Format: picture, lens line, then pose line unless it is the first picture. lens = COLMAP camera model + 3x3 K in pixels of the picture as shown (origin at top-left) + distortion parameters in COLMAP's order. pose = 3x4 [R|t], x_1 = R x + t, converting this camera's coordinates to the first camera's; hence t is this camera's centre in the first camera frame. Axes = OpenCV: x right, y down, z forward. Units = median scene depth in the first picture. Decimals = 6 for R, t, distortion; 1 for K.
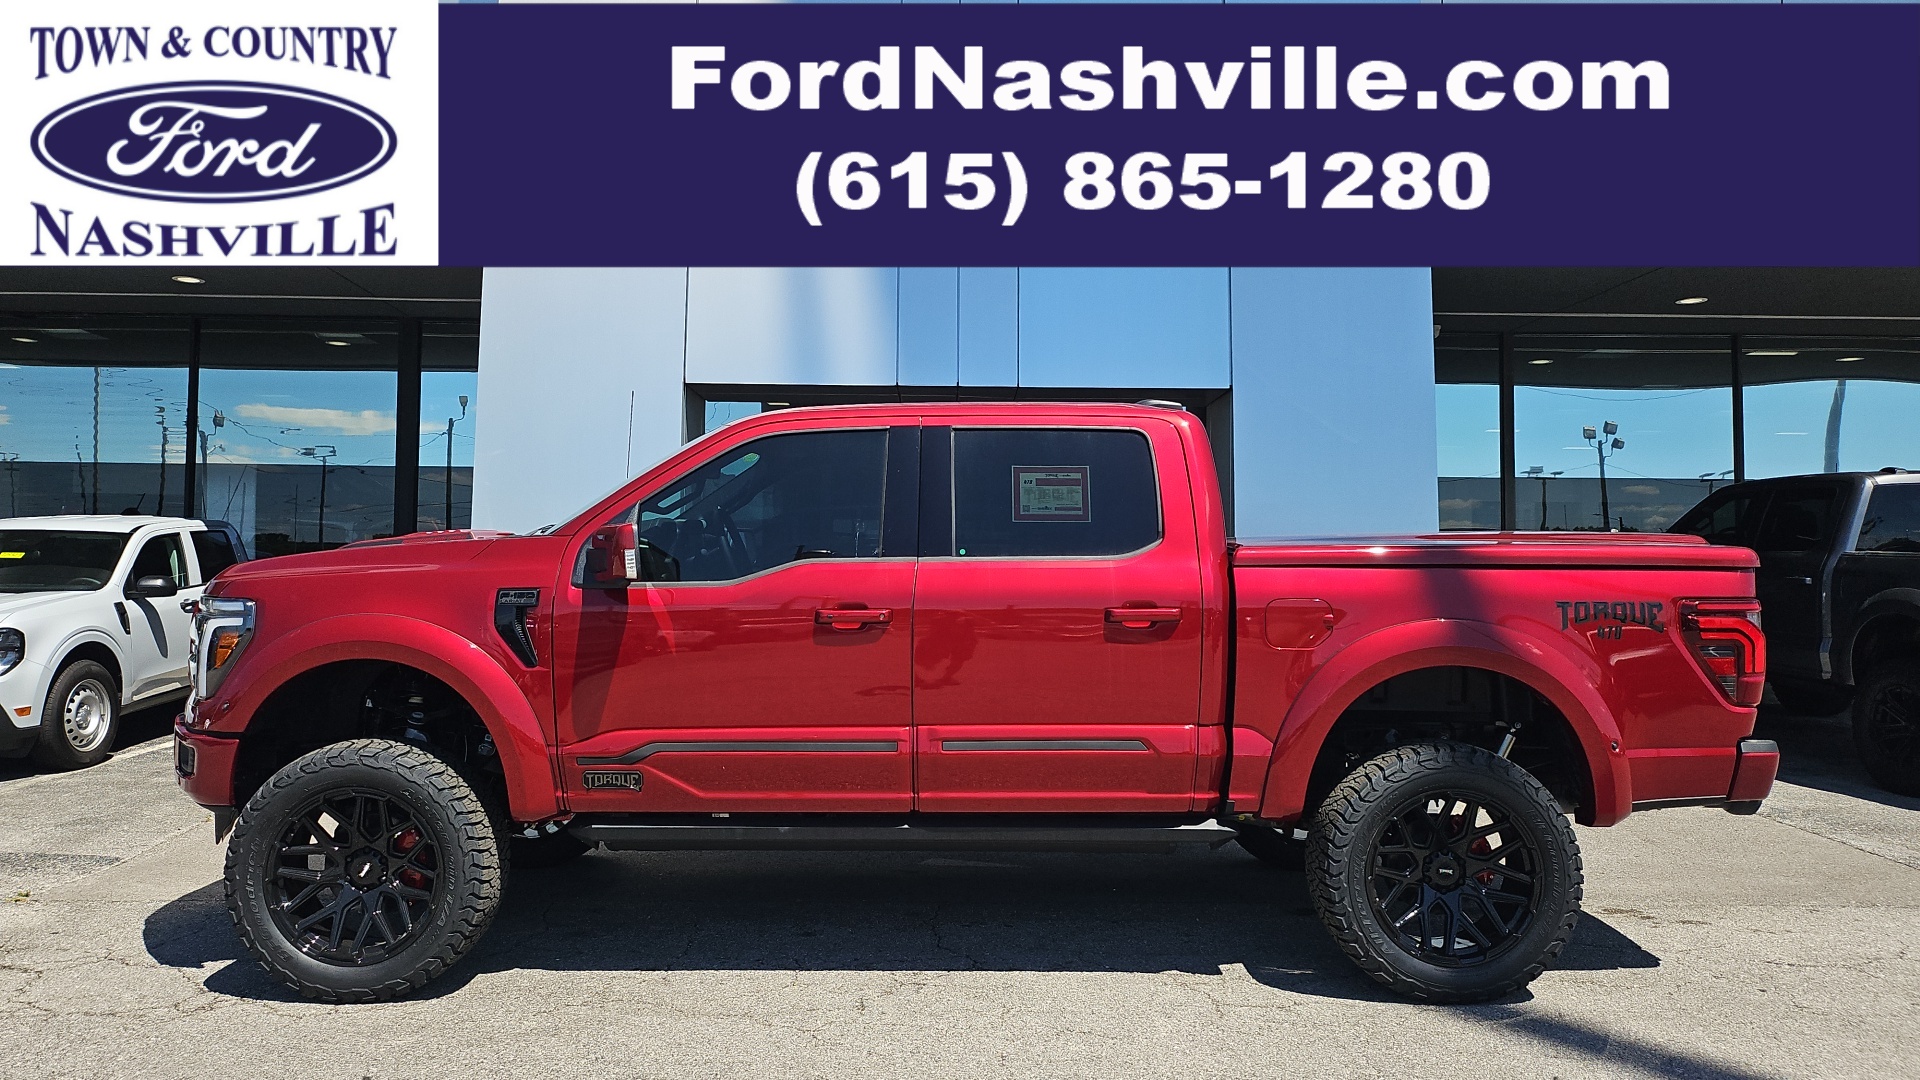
lens RADIAL K [[1387.4, 0, 967.1], [0, 1387.4, 535.5], [0, 0, 1]] dist [0.017252, -0.003218]
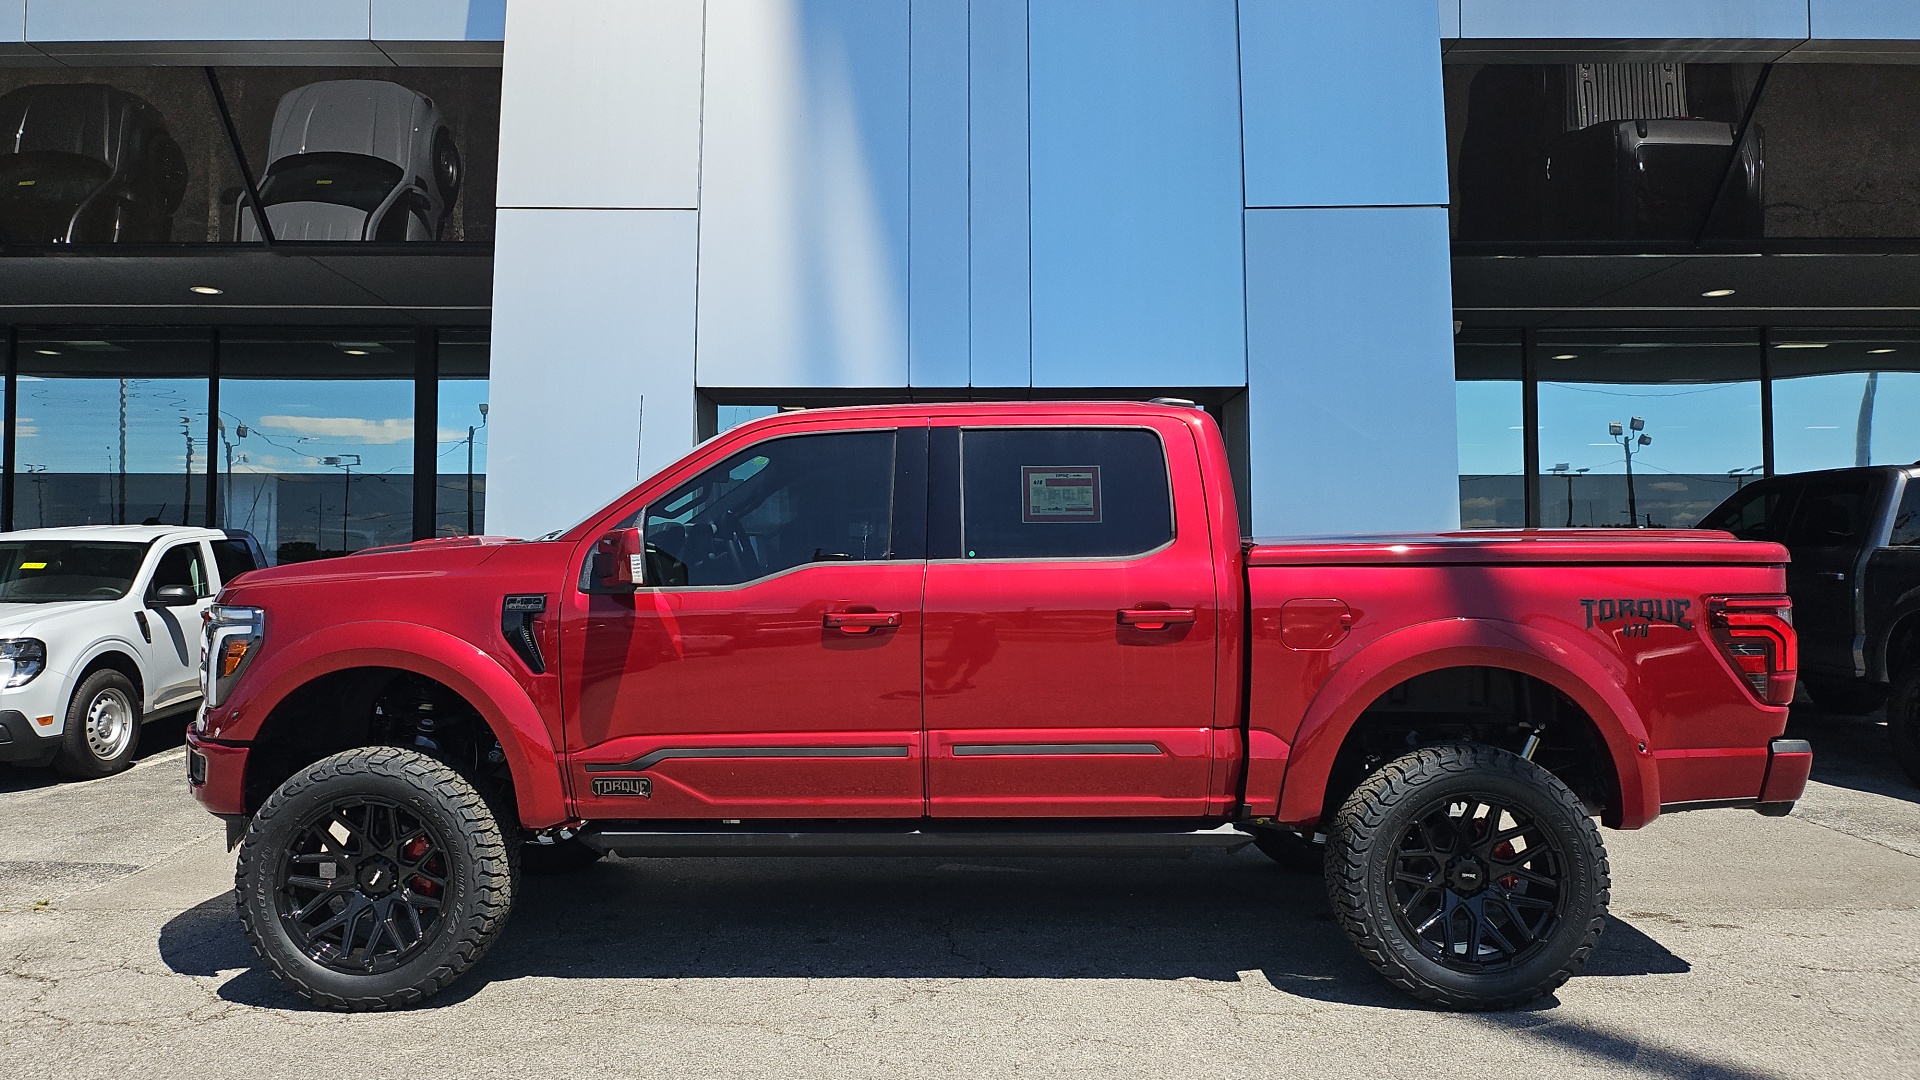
lens RADIAL K [[1382.8, 0, 960.0], [0, 1382.8, 540.0], [0, 0, 1]] dist [0.018629, -0.009620]
pose [[0.999724, -0.008760, -0.021800, 0.009147], [0.008779, 0.999961, 0.000749, 0.001110], [0.021793, -0.000940, 0.999762, 0.015474]]
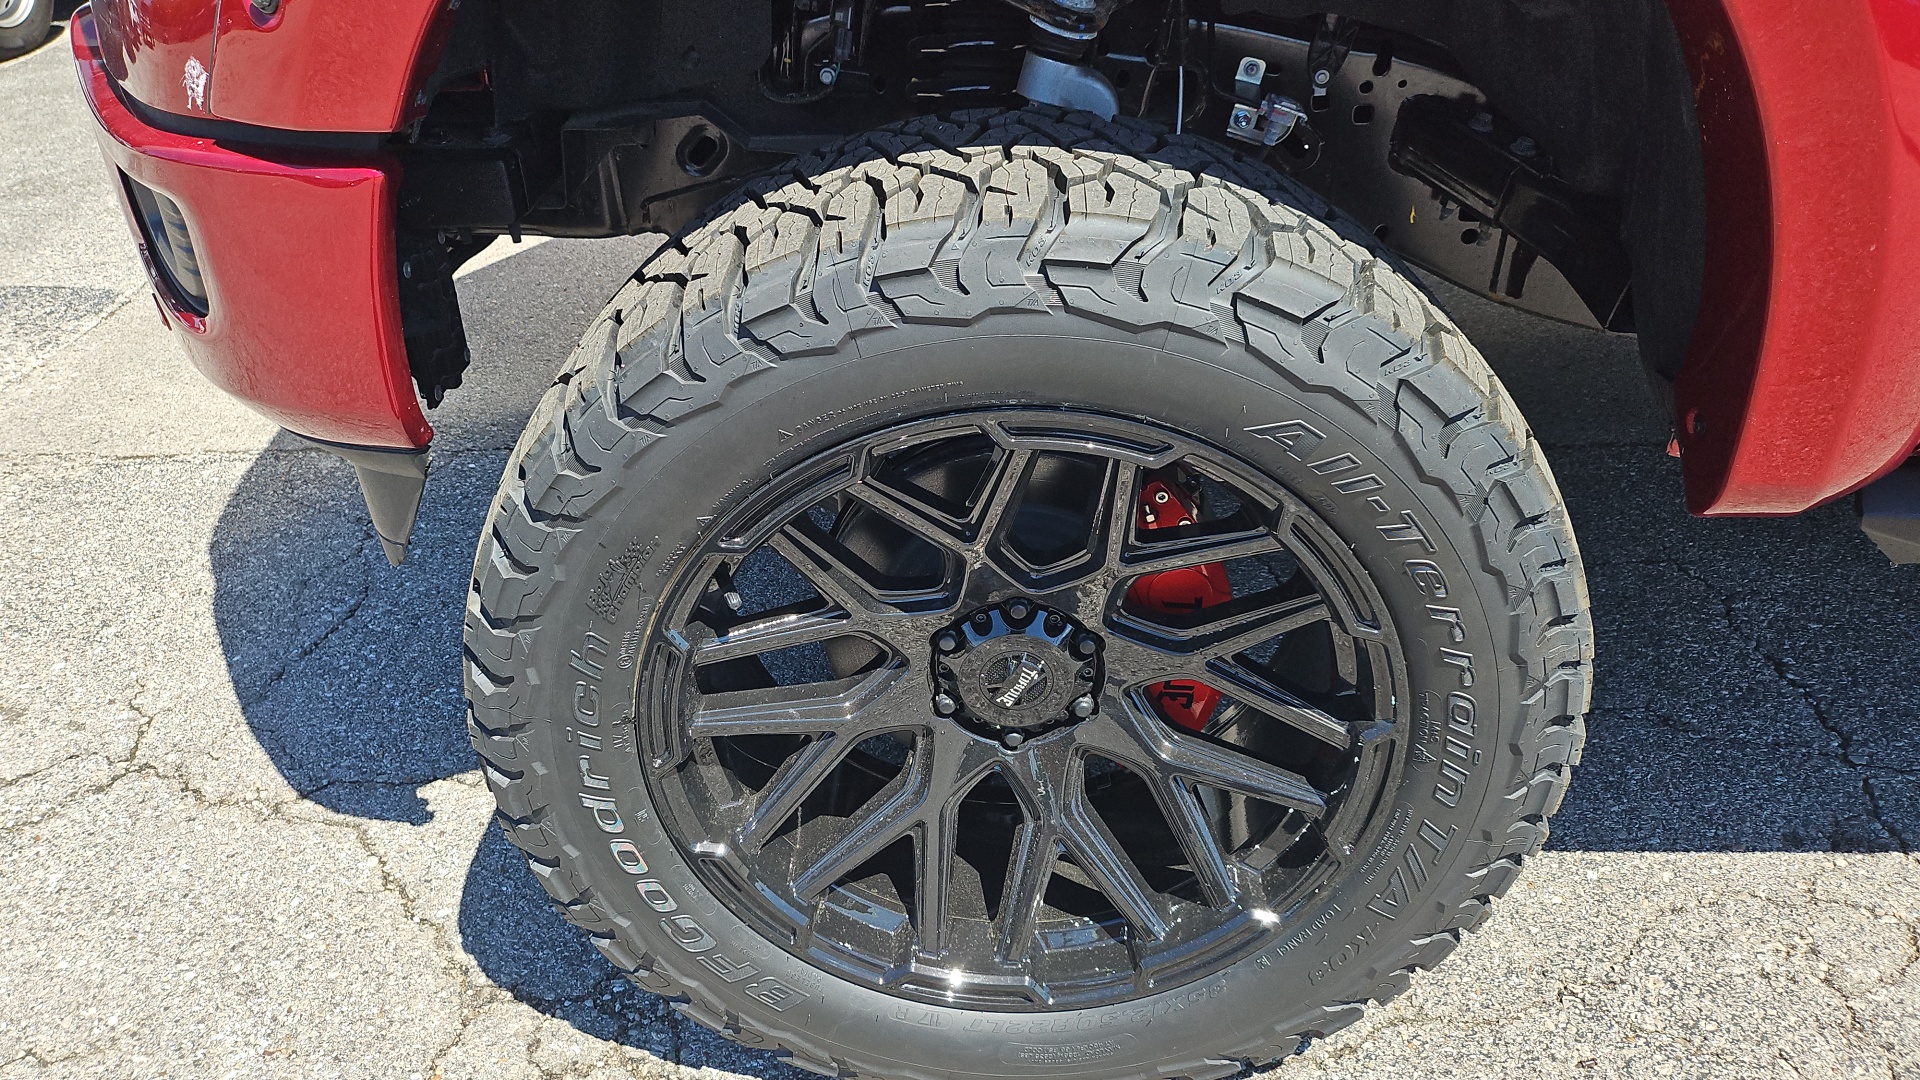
lens RADIAL K [[1382.8, 0, 960.0], [0, 1382.8, 540.0], [0, 0, 1]] dist [0.018629, -0.009620]
pose [[0.999124, -0.011780, -0.040154, -0.410947], [0.031108, 0.850893, 0.524418, 0.084935], [0.027988, -0.525207, 0.850514, 0.764449]]
